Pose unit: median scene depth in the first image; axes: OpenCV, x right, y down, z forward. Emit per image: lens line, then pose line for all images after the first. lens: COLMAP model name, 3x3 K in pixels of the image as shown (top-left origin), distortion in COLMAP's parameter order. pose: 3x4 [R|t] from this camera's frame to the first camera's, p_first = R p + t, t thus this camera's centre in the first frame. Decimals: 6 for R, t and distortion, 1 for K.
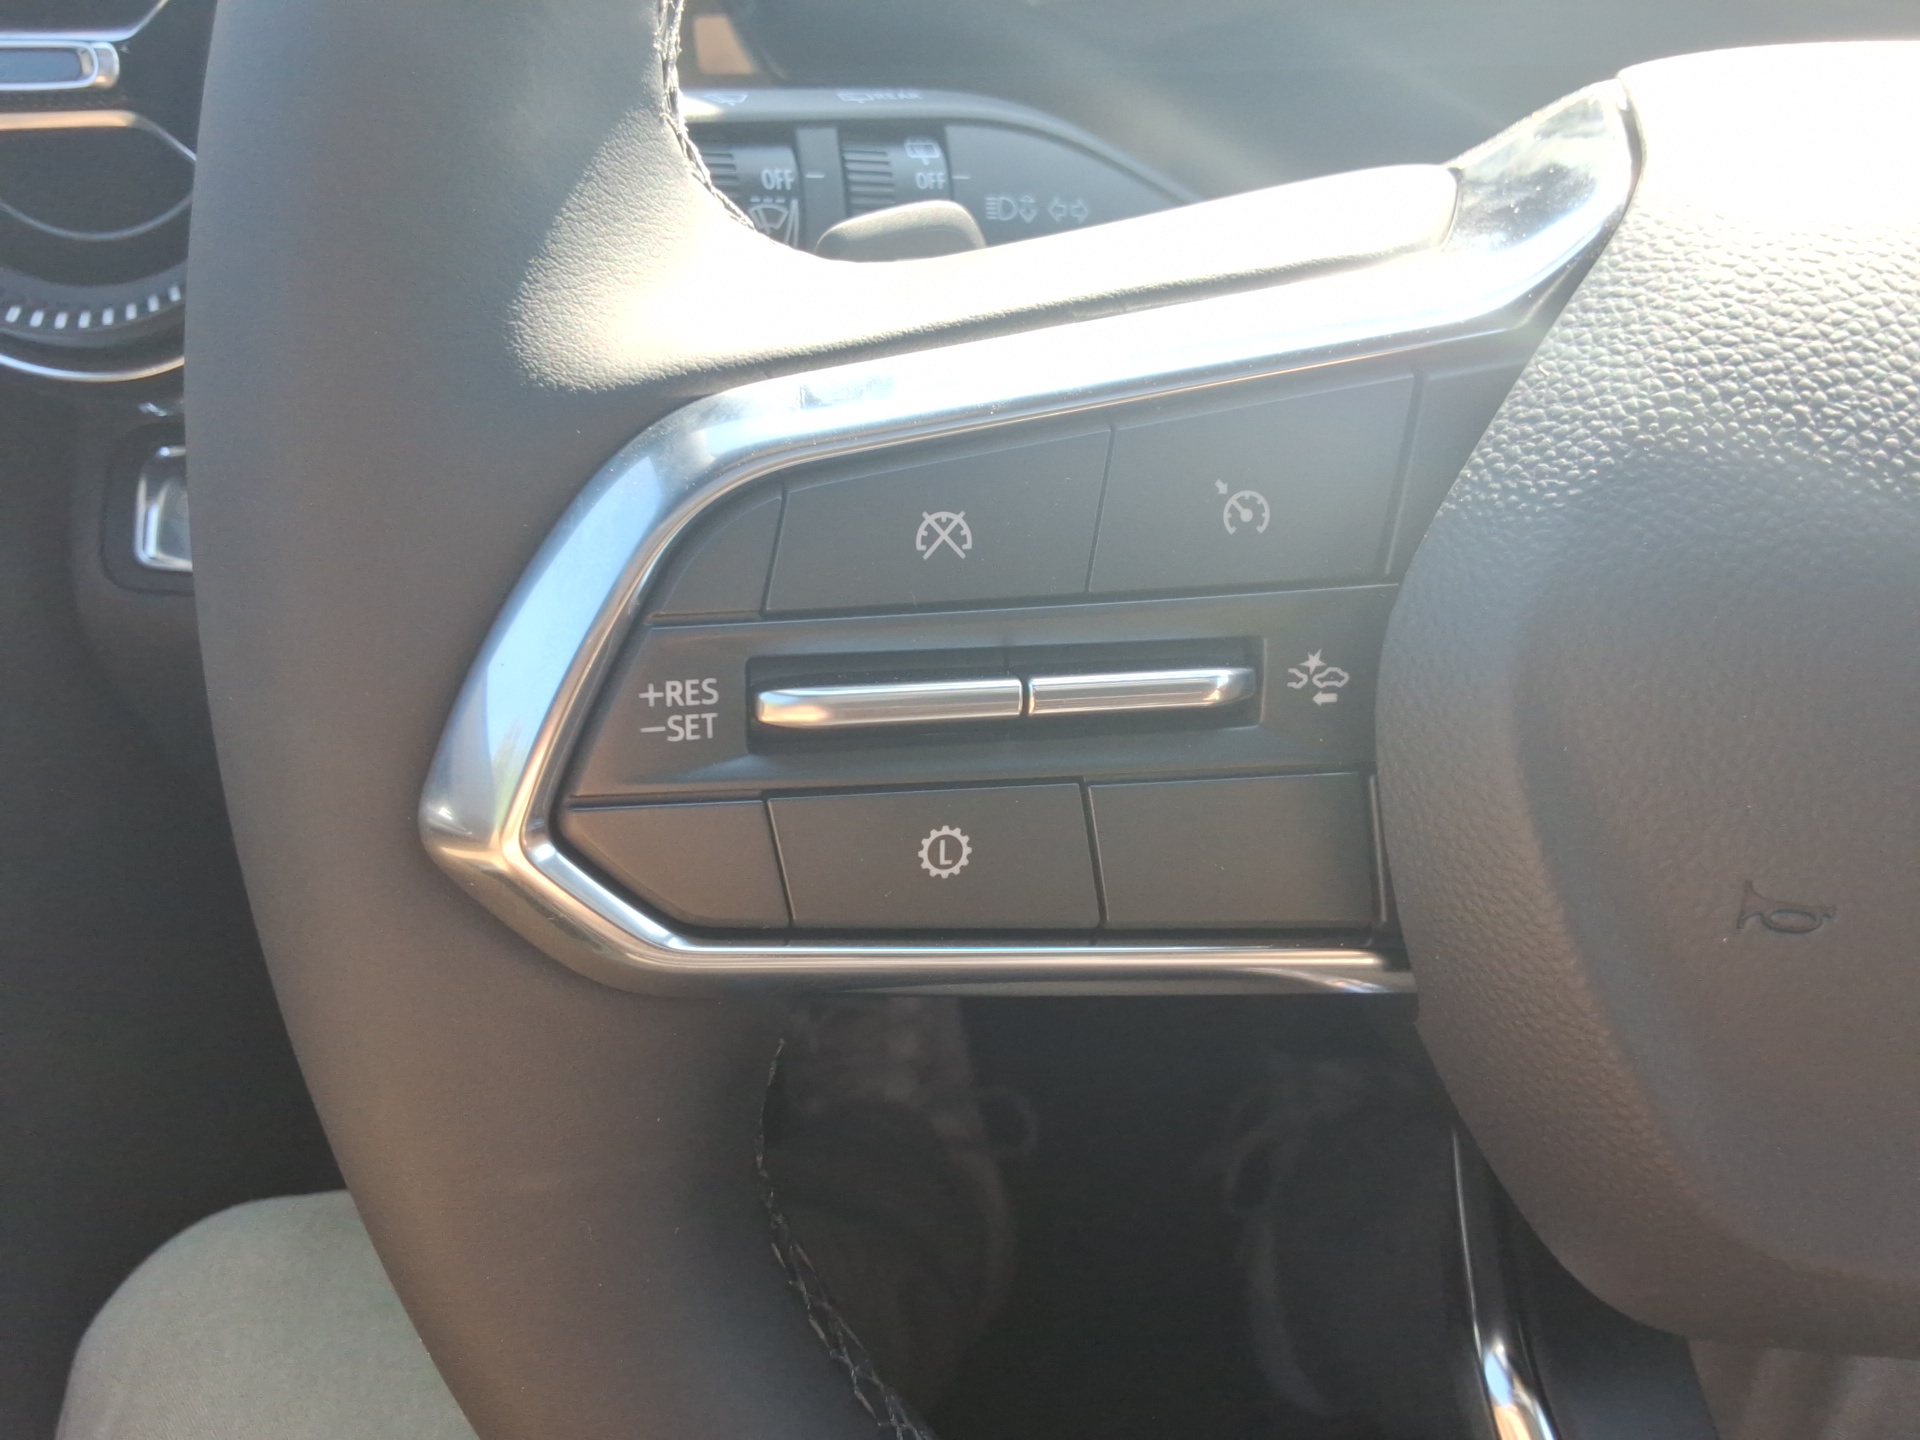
lens RADIAL K [[1544.6, 0, 967.4], [0, 1544.6, 730.5], [0, 0, 1]] dist [0.126636, -0.200830]
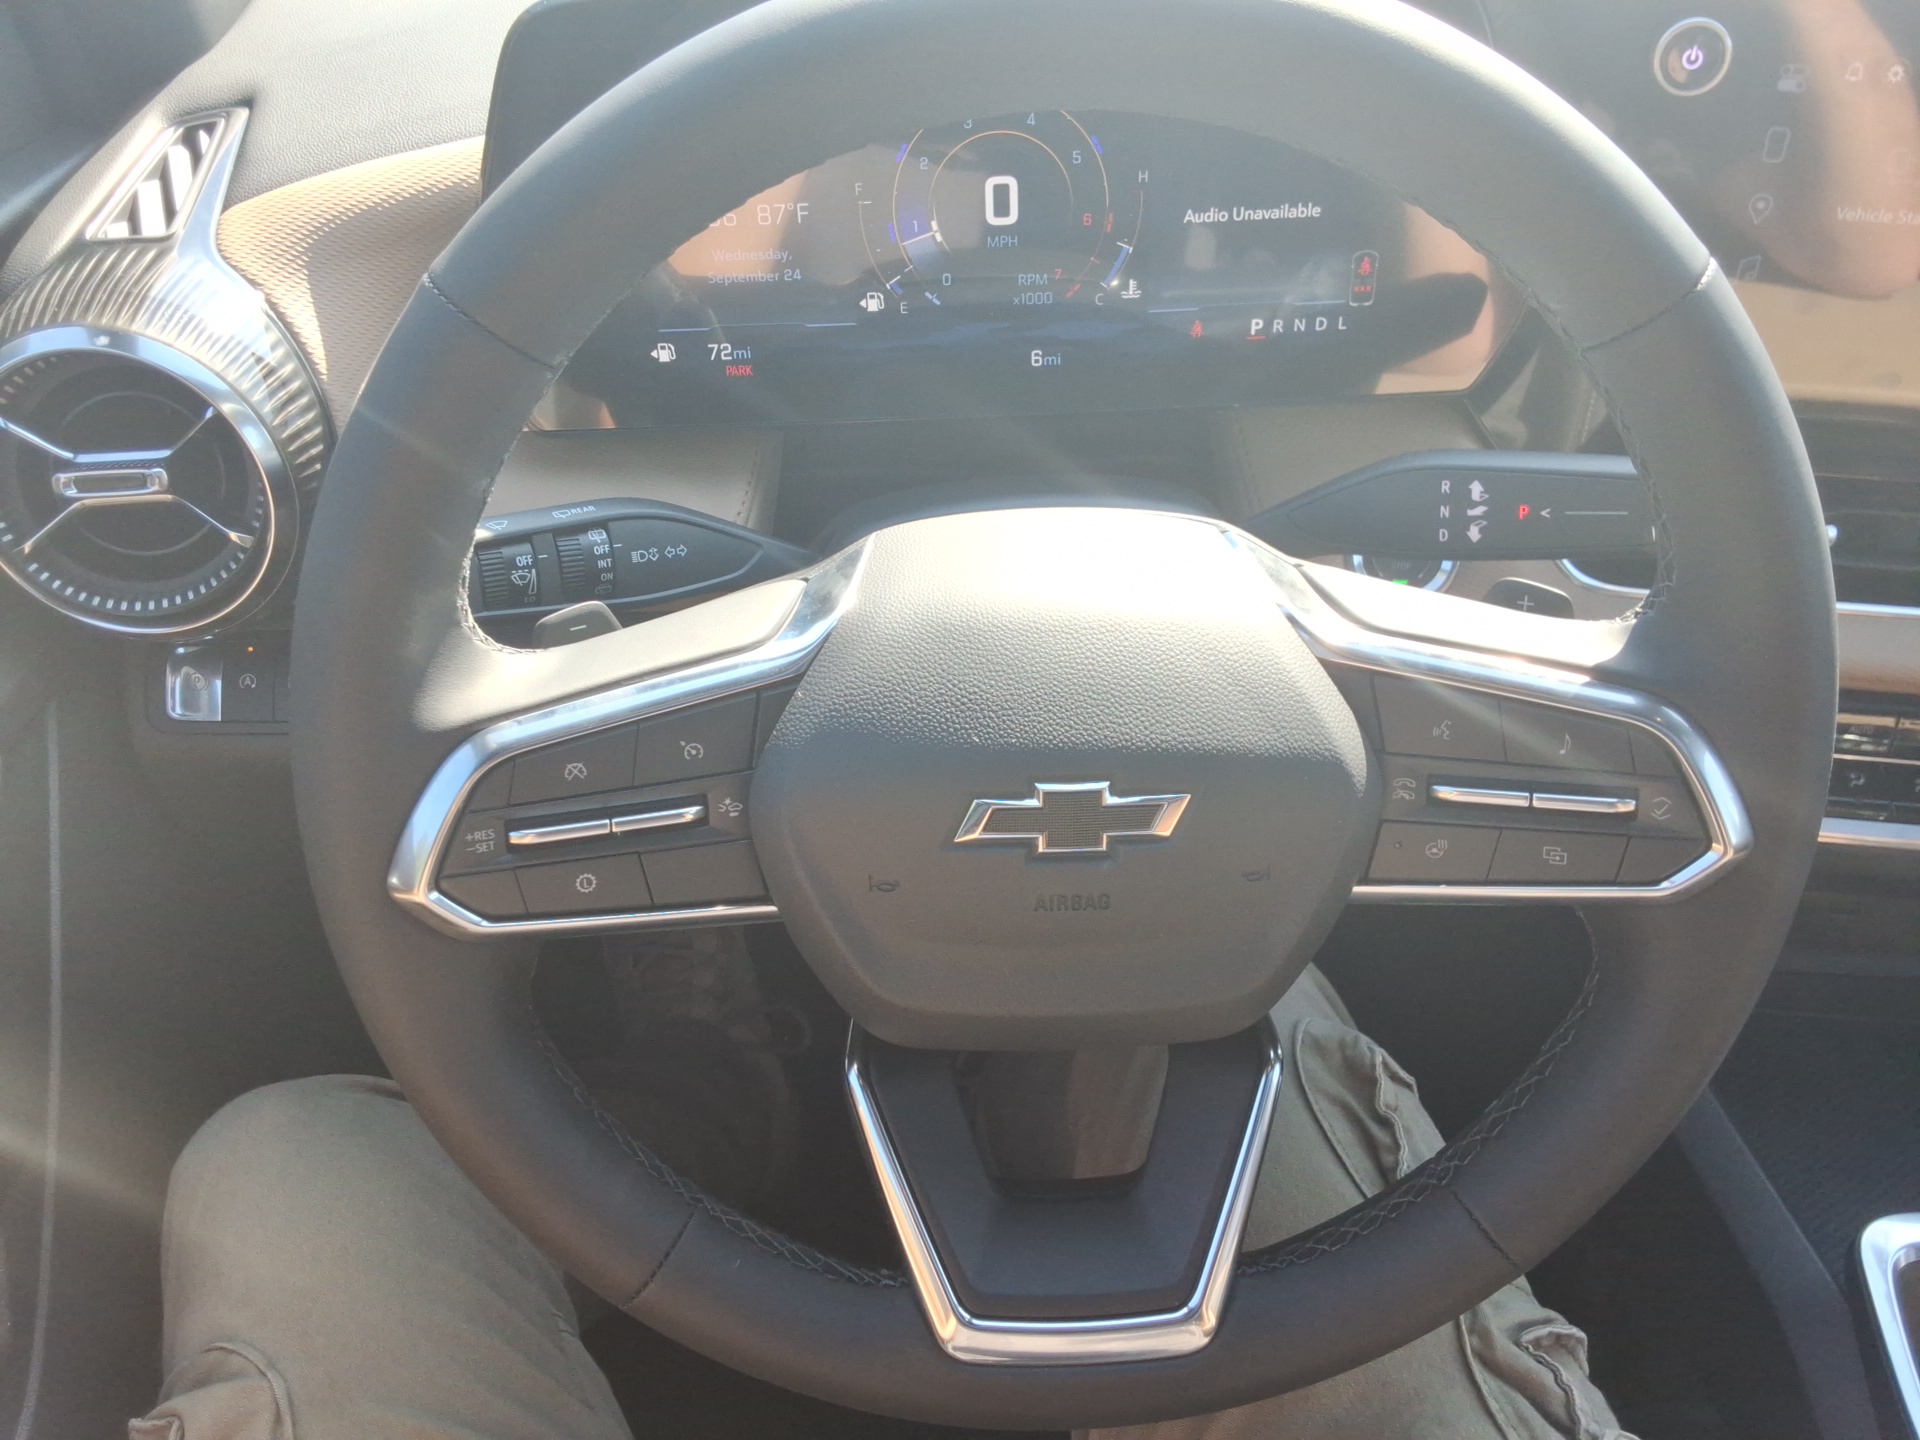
lens RADIAL K [[1544.6, 0, 967.4], [0, 1544.6, 730.5], [0, 0, 1]] dist [0.126636, -0.200830]
pose [[0.995384, -0.054186, 0.079217, 0.454714], [0.051310, 0.997963, 0.037903, -0.261107], [-0.081110, -0.033664, 0.996137, -1.786354]]
